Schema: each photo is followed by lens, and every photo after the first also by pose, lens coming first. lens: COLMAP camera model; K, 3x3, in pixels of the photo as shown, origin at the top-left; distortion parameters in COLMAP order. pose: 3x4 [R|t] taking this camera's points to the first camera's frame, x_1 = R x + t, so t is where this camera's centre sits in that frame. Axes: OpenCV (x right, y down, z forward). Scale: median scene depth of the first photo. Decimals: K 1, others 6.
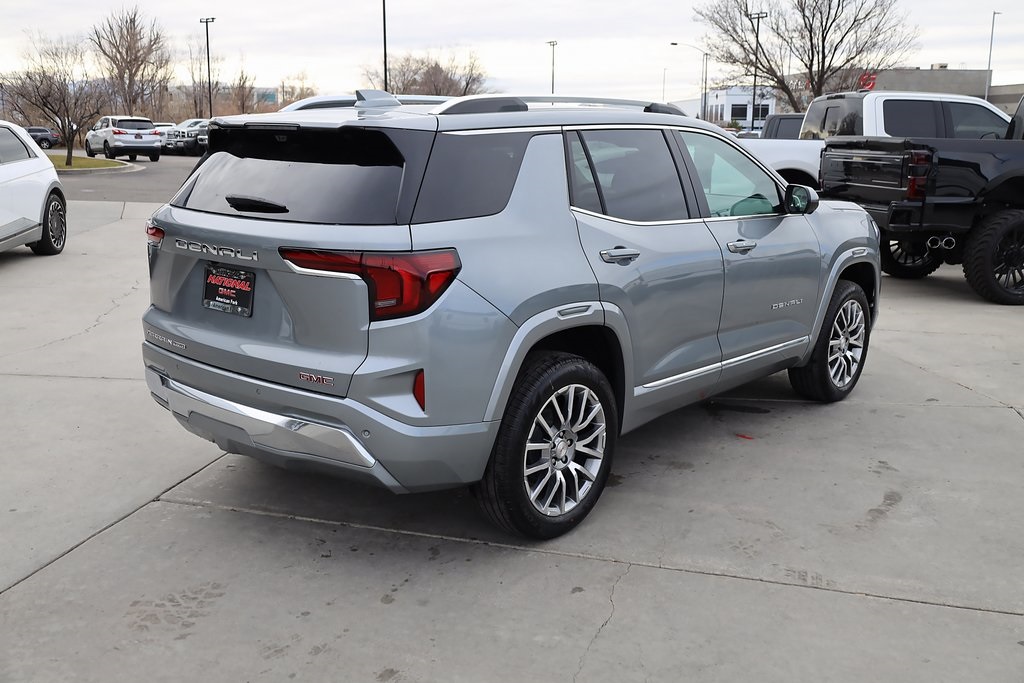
lens RADIAL K [[970.2, 0, 522.8], [0, 970.2, 369.9], [0, 0, 1]] dist [-0.015047, 0.000000]
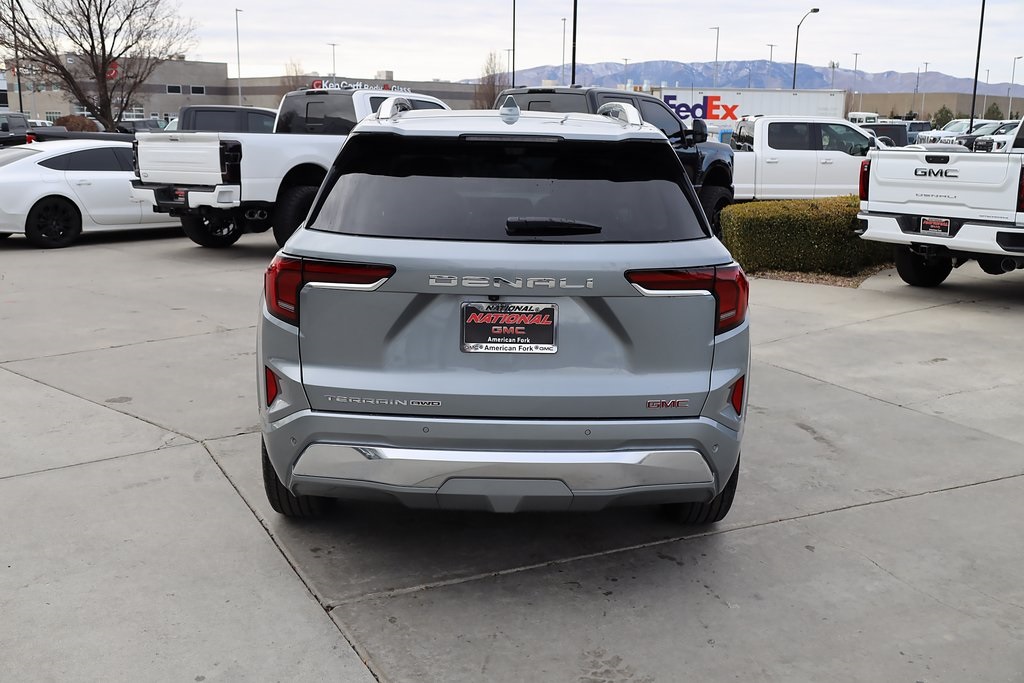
lens RADIAL K [[970.2, 0, 482.6], [0, 970.2, 401.0], [0, 0, 1]] dist [-0.015047, 0.000000]
pose [[0.763671, -0.178474, 0.620446, -0.719743], [0.153393, 0.983669, 0.094155, -0.085235], [-0.627118, 0.023269, 0.778577, 0.282448]]
